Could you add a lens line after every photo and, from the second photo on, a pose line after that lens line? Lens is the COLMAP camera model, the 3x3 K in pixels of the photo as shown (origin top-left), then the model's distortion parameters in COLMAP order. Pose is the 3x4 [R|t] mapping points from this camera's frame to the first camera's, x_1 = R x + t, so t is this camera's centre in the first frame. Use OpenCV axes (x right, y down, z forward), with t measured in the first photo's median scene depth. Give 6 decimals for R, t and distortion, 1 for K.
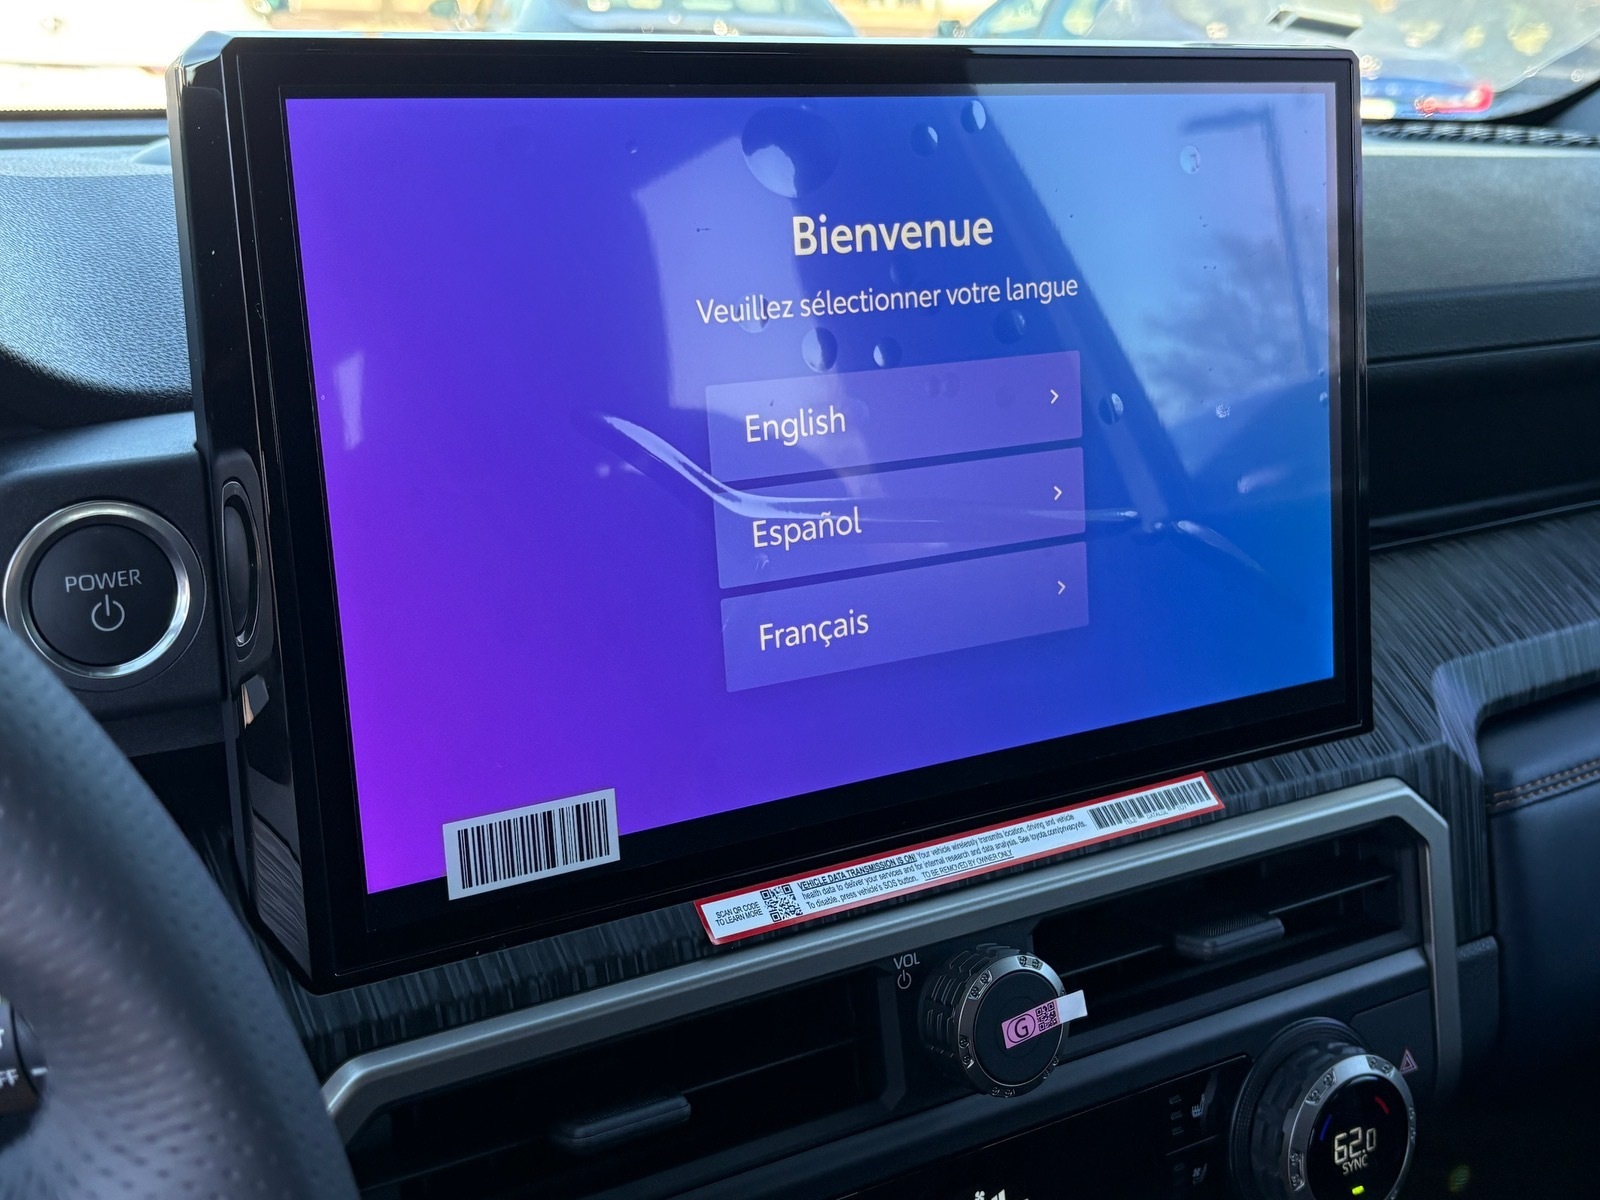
lens RADIAL K [[1927.2, 0, 789.3], [0, 1927.2, 596.2], [0, 0, 1]] dist [0.019372, 0.000000]
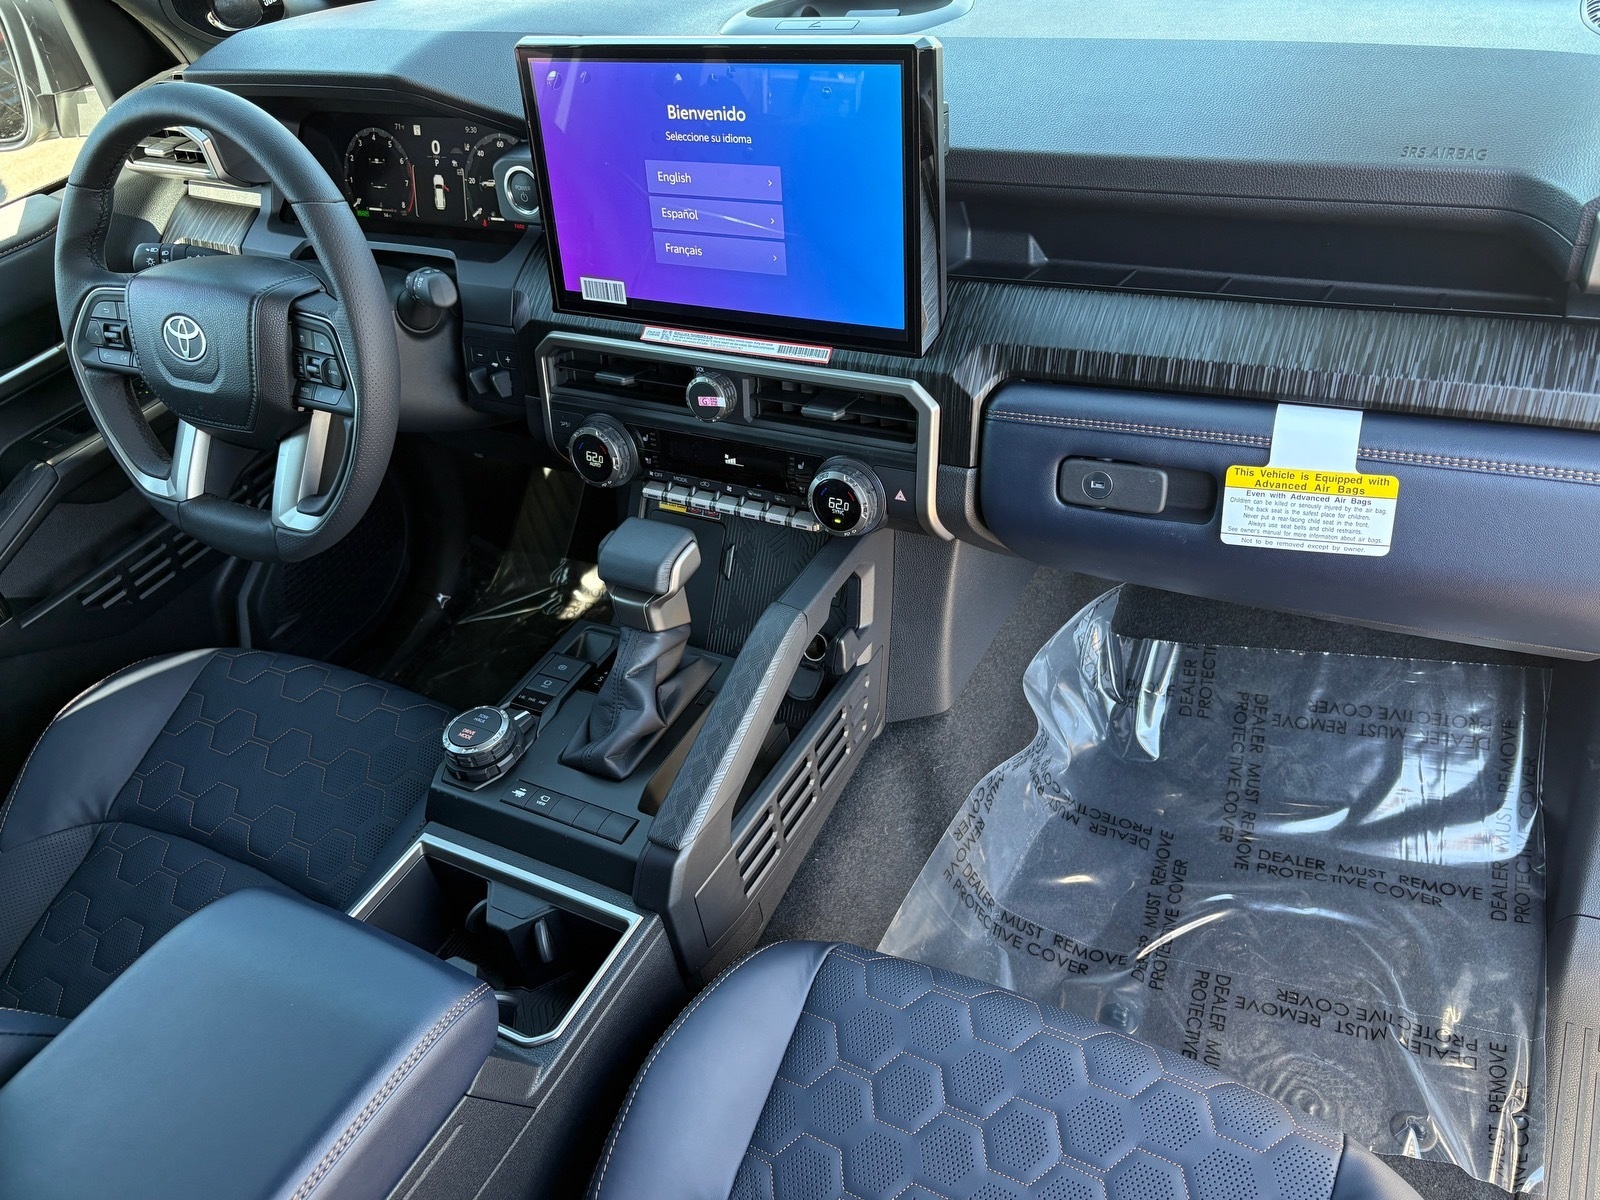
lens RADIAL K [[1251.3, 0, 798.3], [0, 1251.3, 609.8], [0, 0, 1]] dist [0.021584, -0.027076]
pose [[0.476812, 0.466720, -0.744865, 1.748975], [-0.114362, 0.873131, 0.473882, -0.422604], [0.871534, -0.140768, 0.469694, 0.157882]]
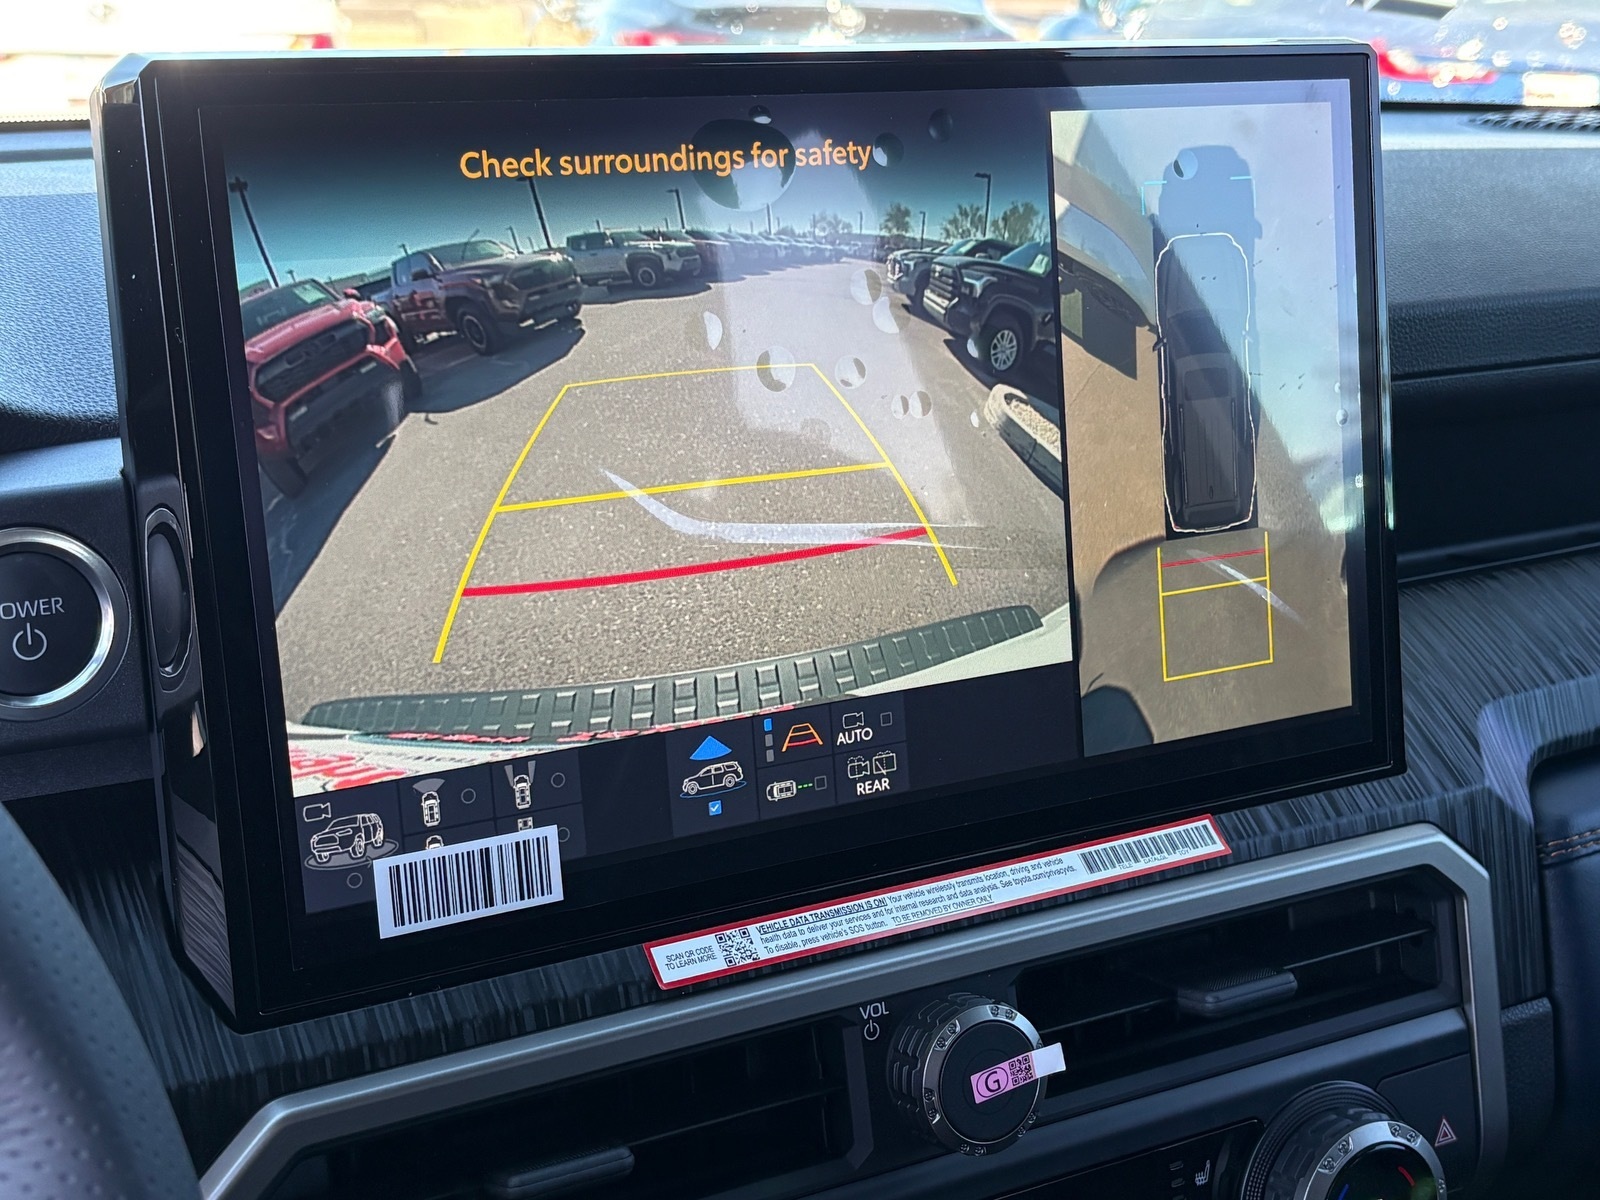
lens RADIAL K [[2172.4, 0, 801.6], [0, 2172.4, 592.4], [0, 0, 1]] dist [0.036569, 0.000000]
pose [[0.998492, -0.002117, -0.054851, 0.083427], [0.000937, 0.999768, -0.021530, 0.006430], [0.054884, 0.021446, 0.998262, -0.073874]]
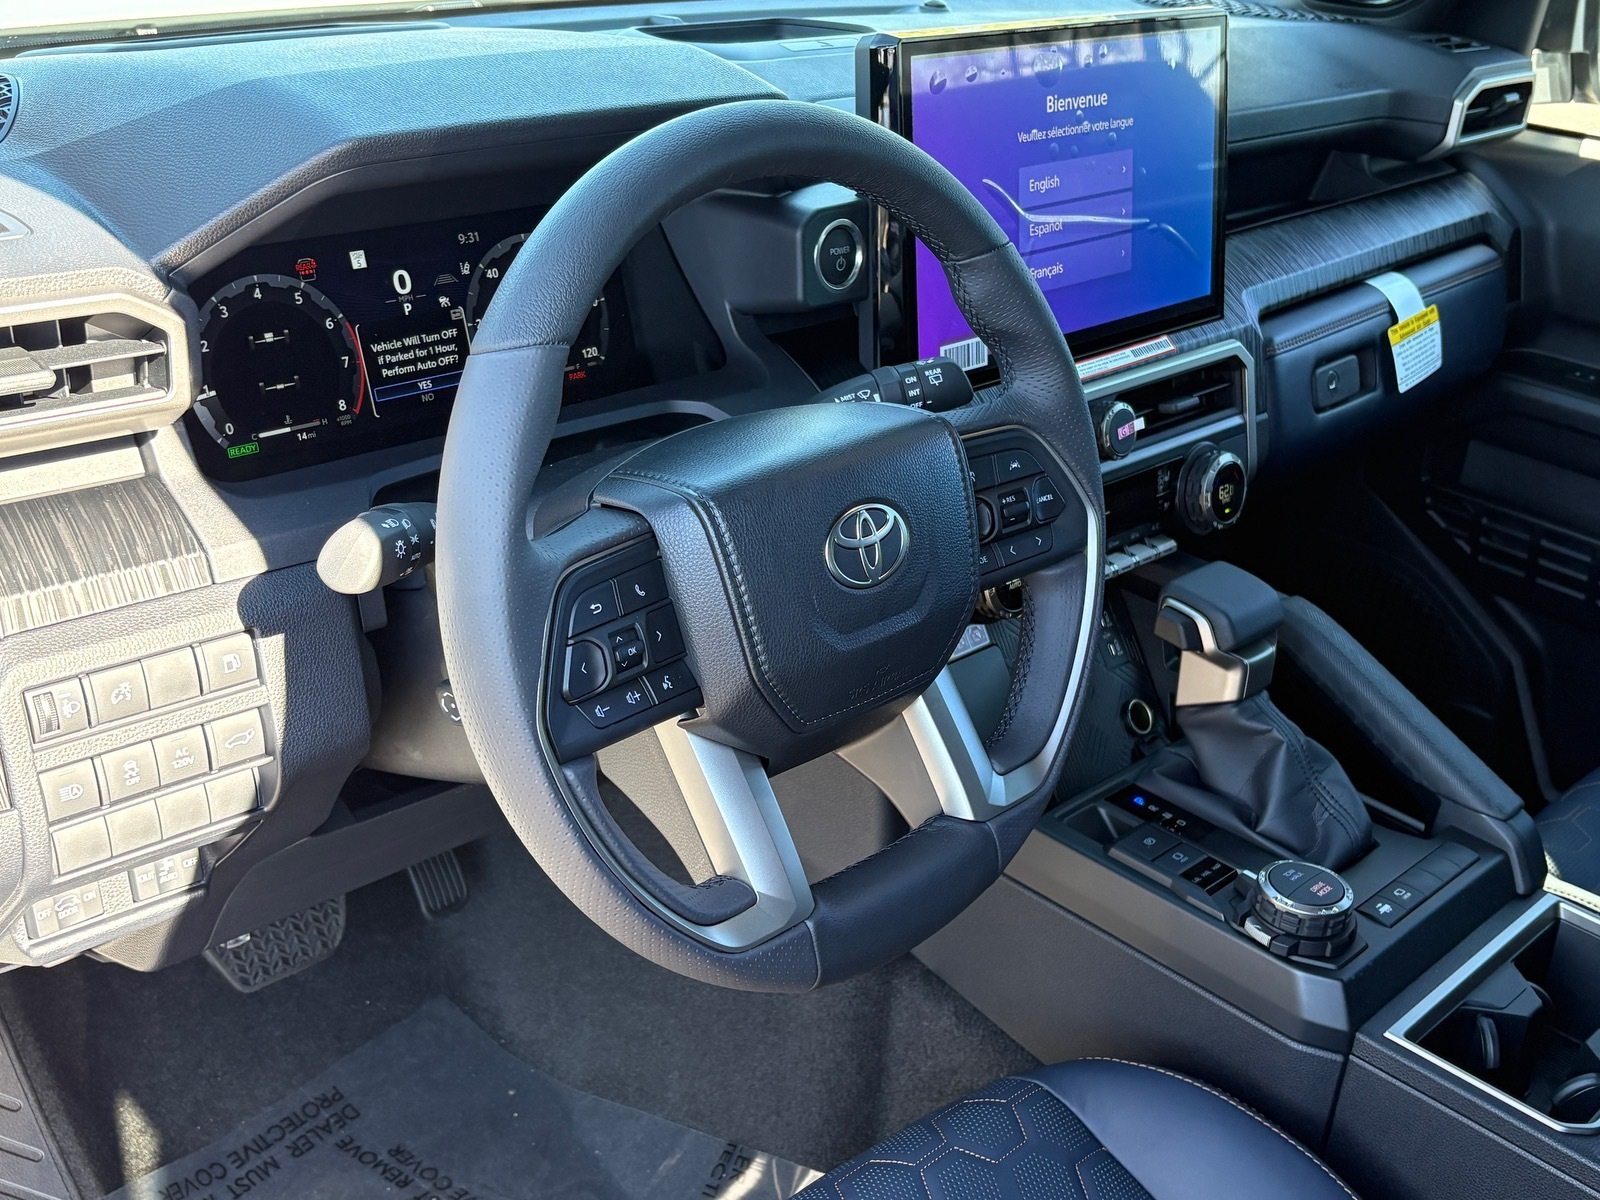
lens RADIAL K [[1840.6, 0, 799.7], [0, 1840.6, 620.2], [0, 0, 1]] dist [0.031223, 0.000000]
pose [[0.970705, -0.066045, 0.231018, -0.826526], [0.030037, 0.987293, 0.156043, 0.078431], [-0.238389, -0.144533, 0.960355, -1.182296]]
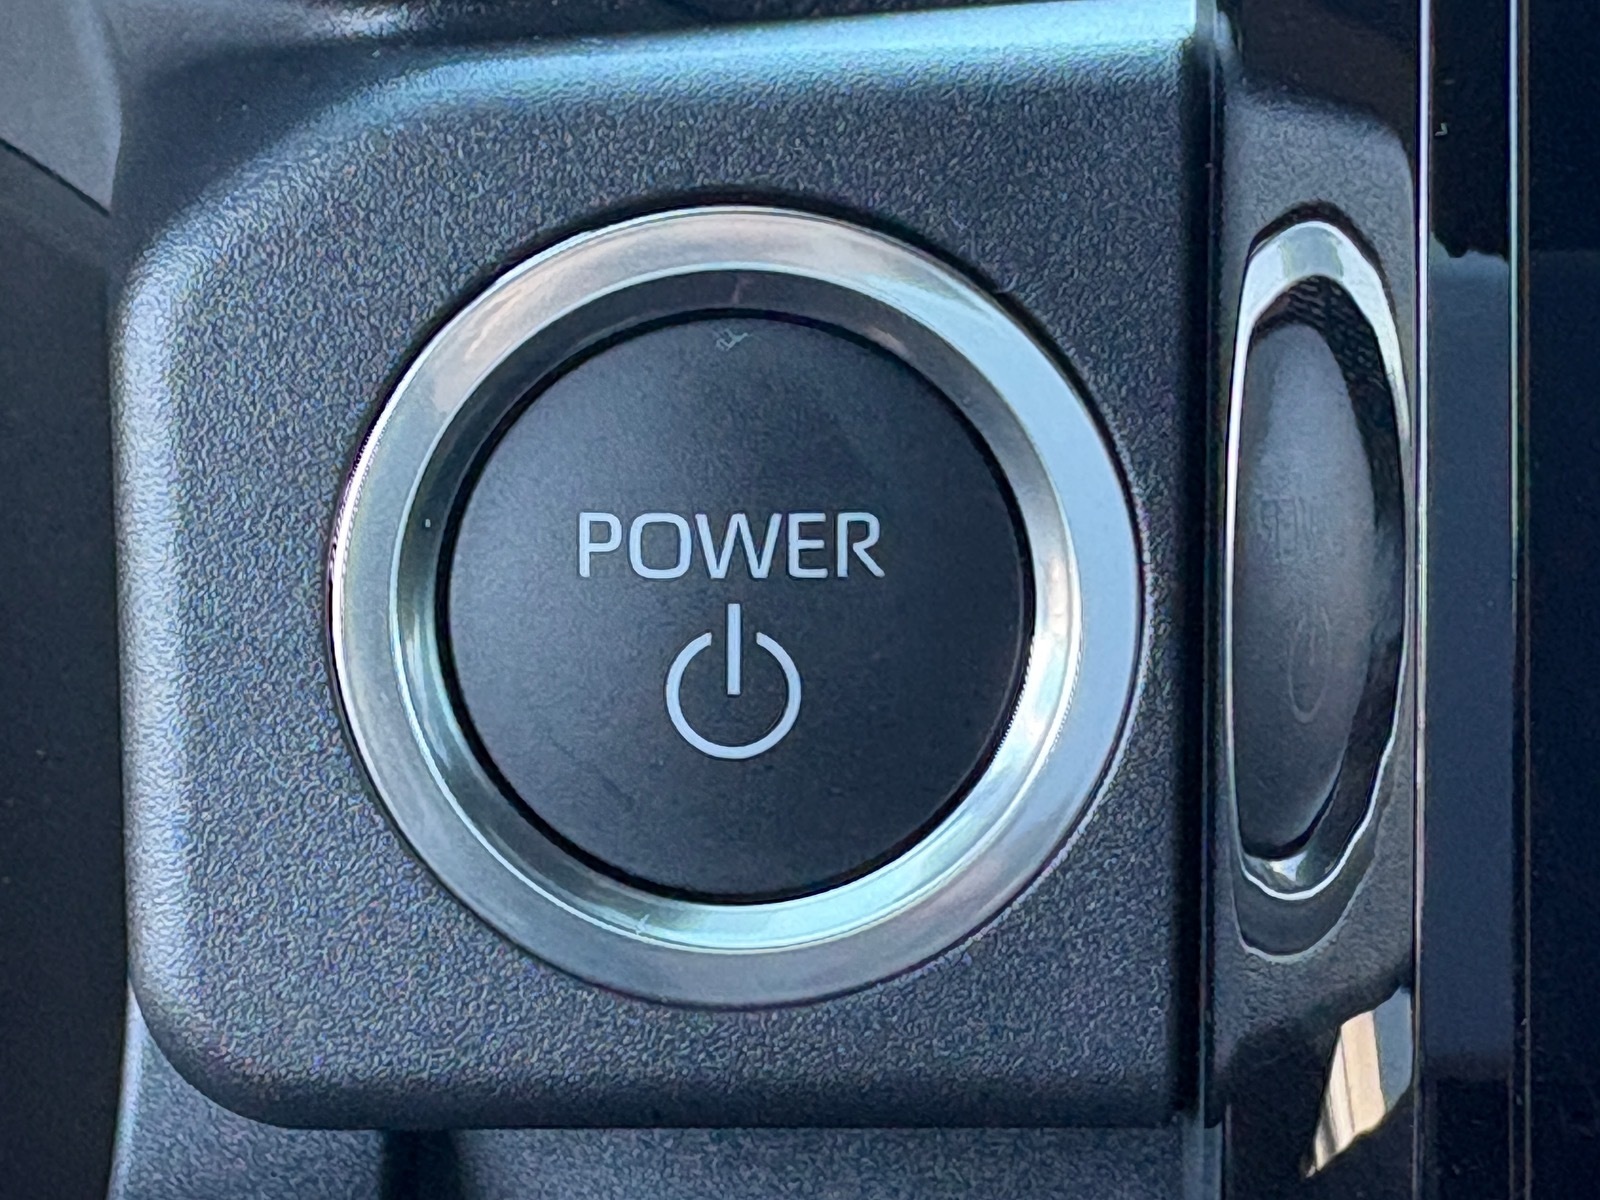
lens RADIAL K [[3039.3, 0, 798.7], [0, 3039.3, 597.8], [0, 0, 1]] dist [0.040183, 0.000000]
pose [[0.877665, 0.061000, -0.475377, -0.138235], [-0.112400, 0.990402, -0.080431, 0.022610], [0.465908, 0.124024, 0.876098, 0.553677]]
